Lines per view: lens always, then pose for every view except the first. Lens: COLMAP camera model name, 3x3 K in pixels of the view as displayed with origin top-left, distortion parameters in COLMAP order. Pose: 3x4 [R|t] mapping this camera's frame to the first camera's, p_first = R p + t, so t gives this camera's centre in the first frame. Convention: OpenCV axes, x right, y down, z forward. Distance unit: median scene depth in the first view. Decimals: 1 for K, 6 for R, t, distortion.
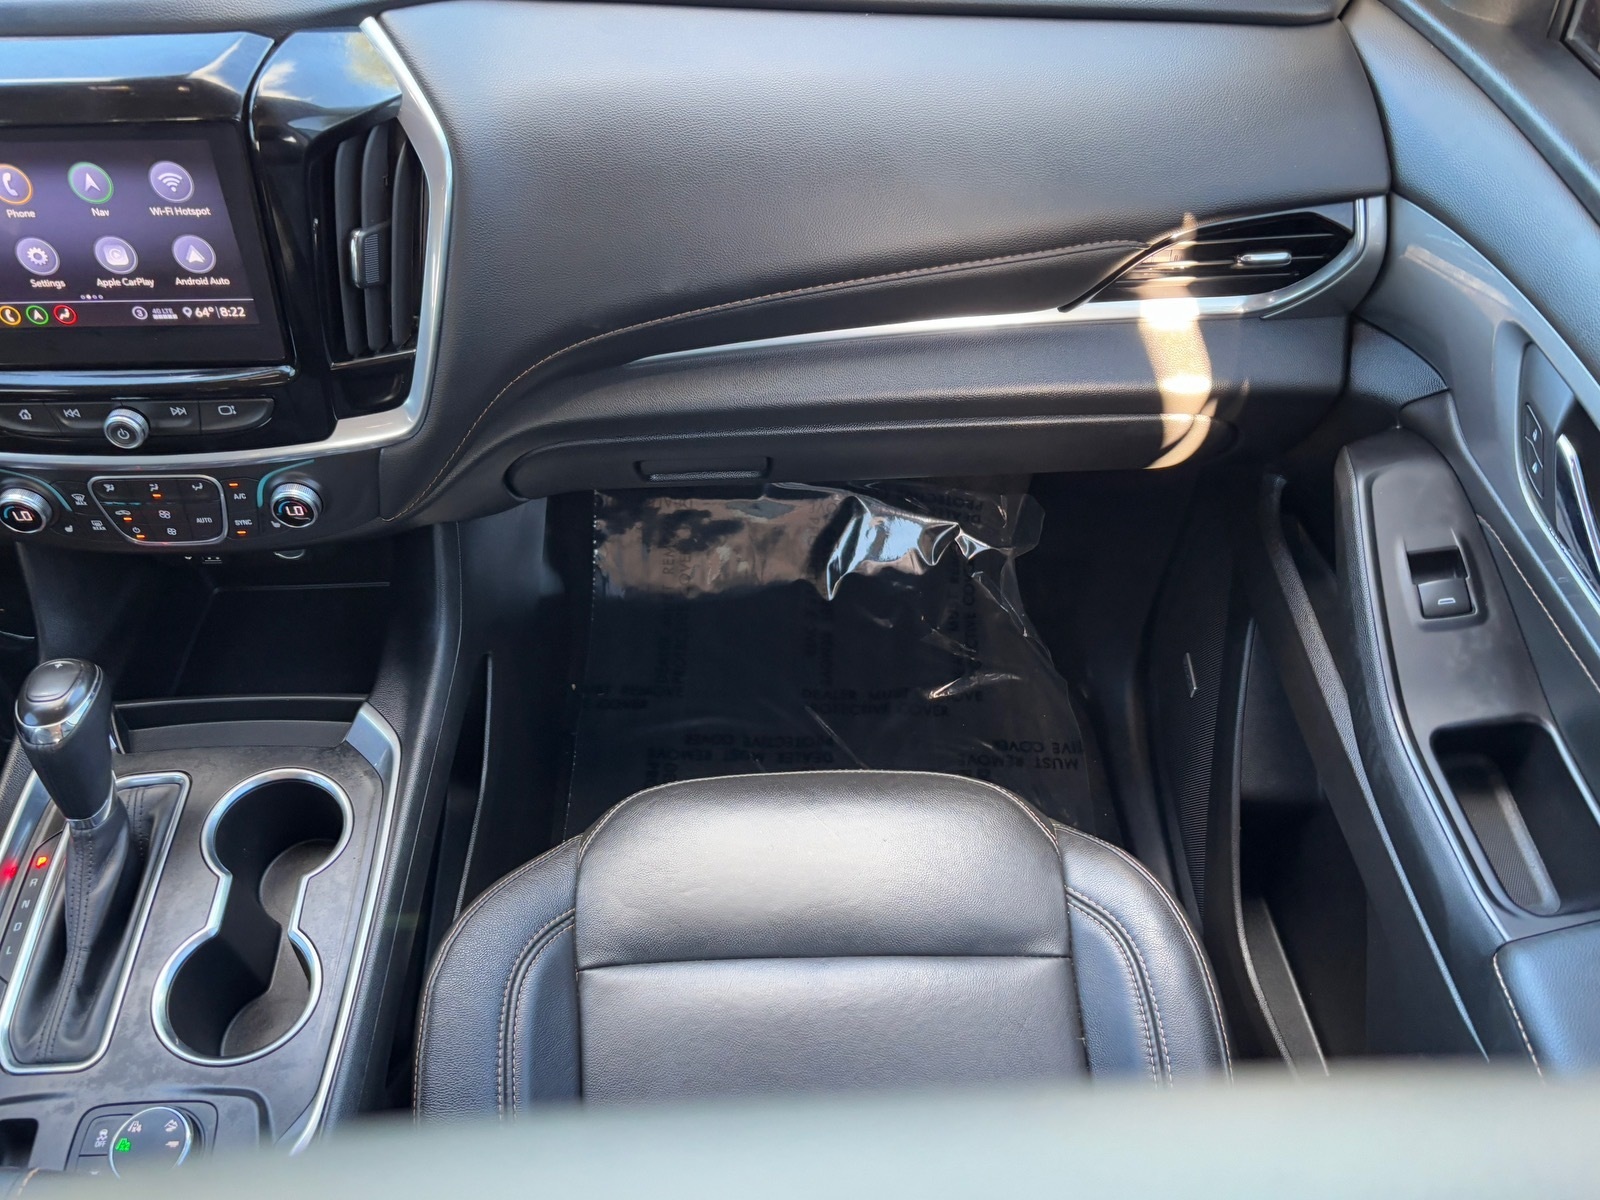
lens RADIAL K [[1310.9, 0, 801.5], [0, 1310.9, 605.6], [0, 0, 1]] dist [0.066184, -0.083595]
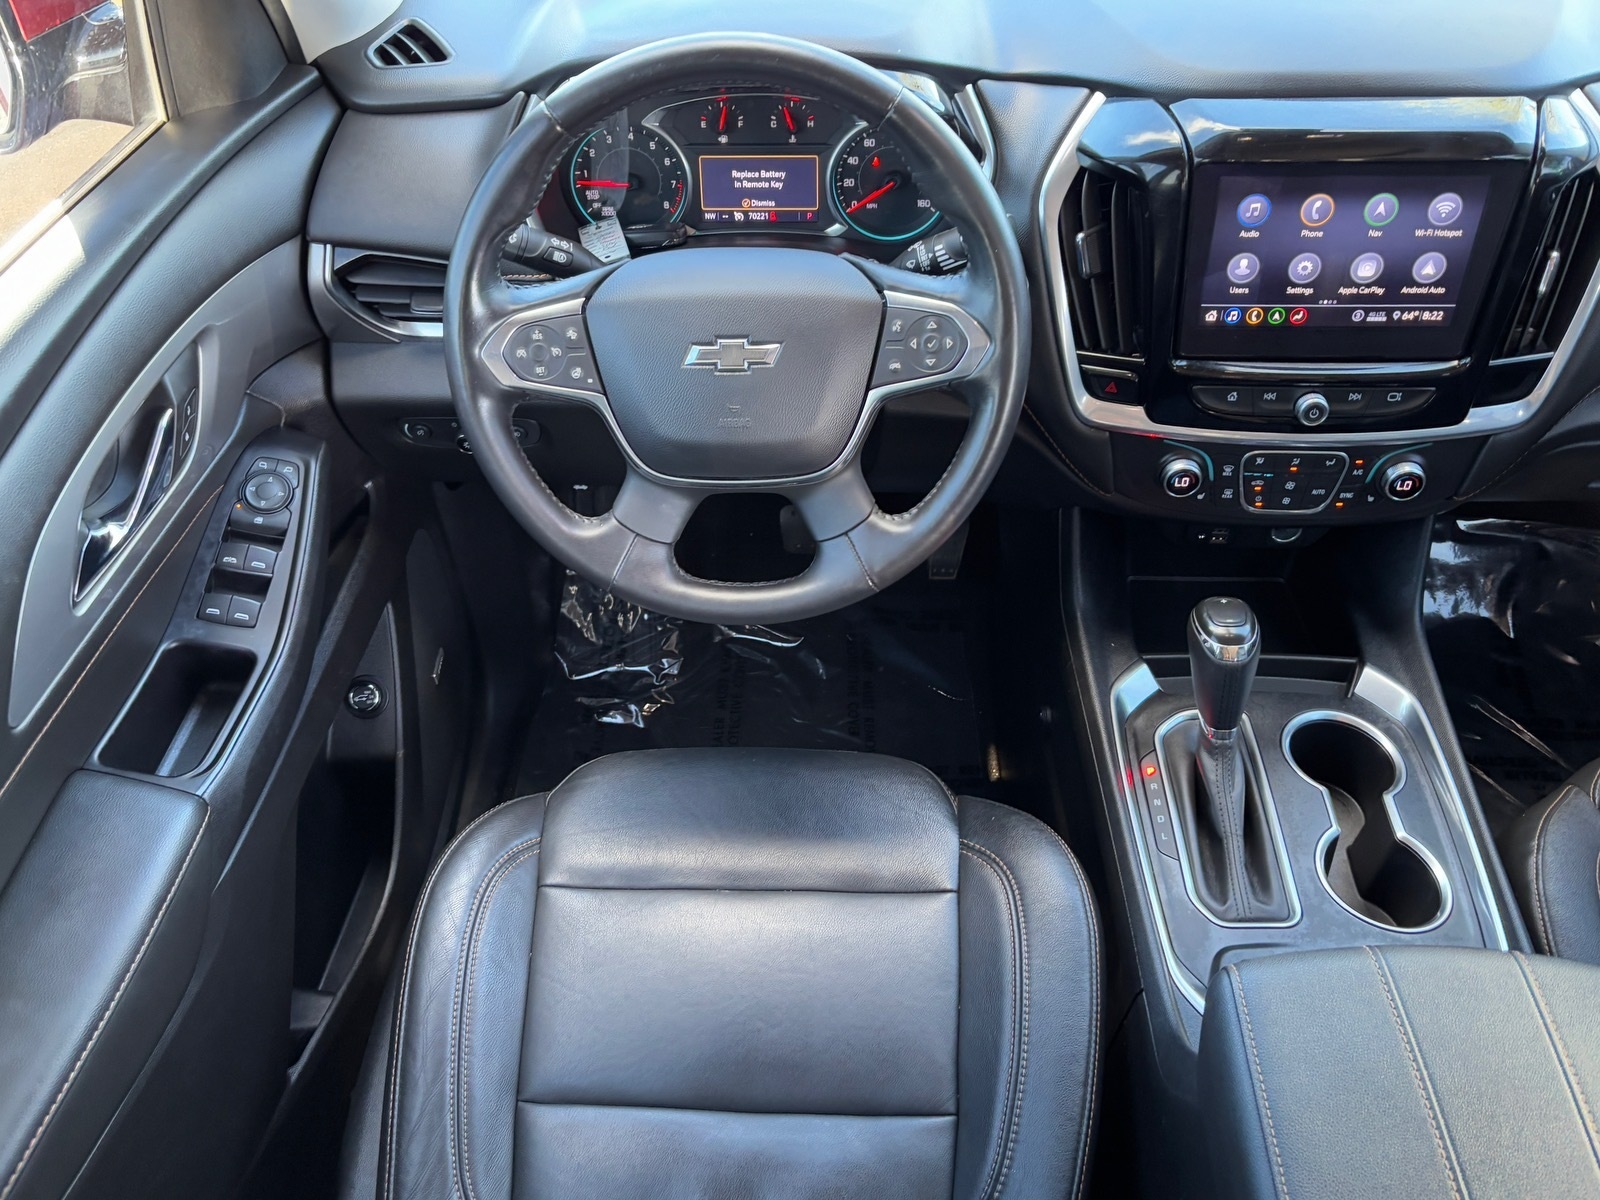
lens RADIAL K [[1310.8, 0, 789.9], [0, 1310.8, 605.3], [0, 0, 1]] dist [0.002024, 0.040958]
pose [[0.994141, 0.039707, -0.100538, -0.864450], [-0.049097, 0.994481, -0.092720, 0.187461], [0.096301, 0.097113, 0.990603, -0.250551]]
